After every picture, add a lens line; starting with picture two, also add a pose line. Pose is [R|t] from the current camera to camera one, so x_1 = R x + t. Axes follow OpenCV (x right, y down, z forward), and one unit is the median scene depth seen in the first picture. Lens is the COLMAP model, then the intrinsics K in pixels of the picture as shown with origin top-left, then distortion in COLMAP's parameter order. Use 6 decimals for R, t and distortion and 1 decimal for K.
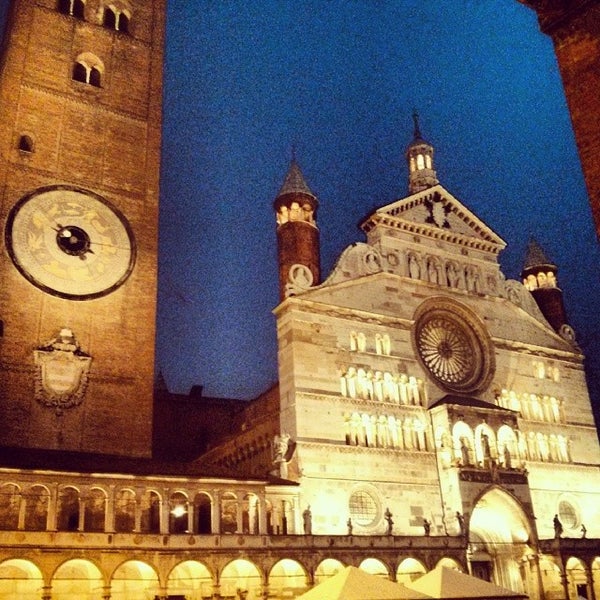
lens RADIAL K [[711.8, 0, 300.0], [0, 711.8, 300.0], [0, 0, 1]] dist [-0.001780, -0.011102]
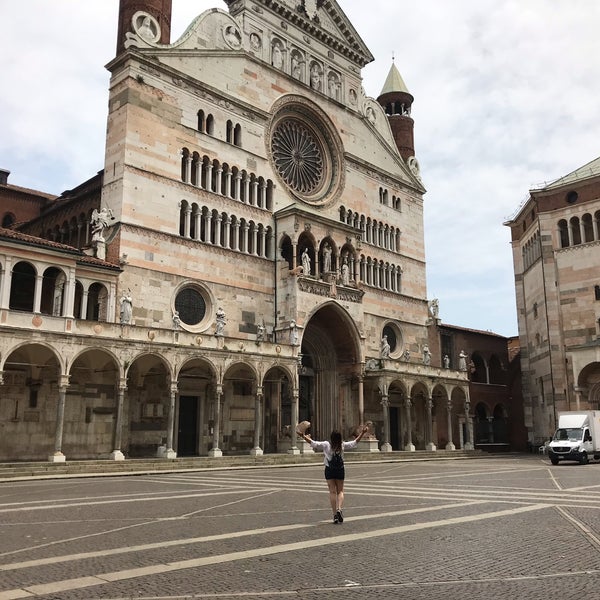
lens RADIAL K [[646.9, 0, 300.0], [0, 646.9, 300.0], [0, 0, 1]] dist [0.112812, -0.274709]
pose [[0.953688, 0.106327, 0.281378, -0.008743], [-0.165142, 0.966934, 0.194338, 0.092785], [-0.251410, -0.231805, 0.939712, 0.185091]]
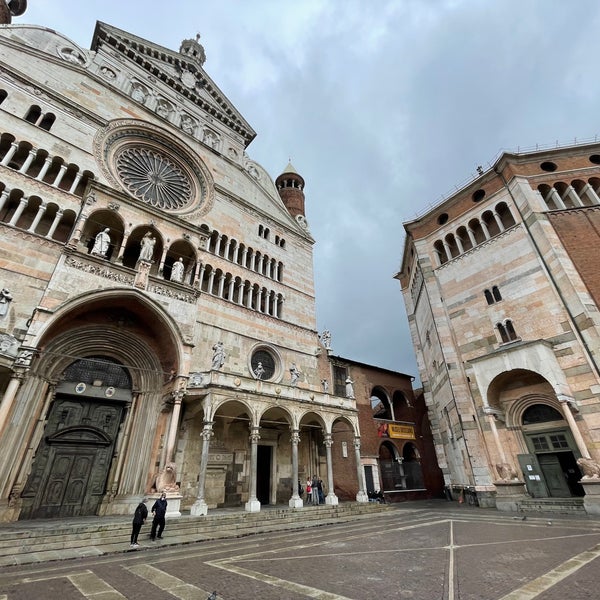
lens RADIAL K [[321.9, 0, 300.0], [0, 321.9, 300.0], [0, 0, 1]] dist [0.003907, 0.000197]
pose [[0.977185, 0.126060, 0.170934, 0.369263], [-0.110867, 0.989214, -0.095728, 0.270236], [-0.181158, 0.074593, 0.980621, 0.618175]]
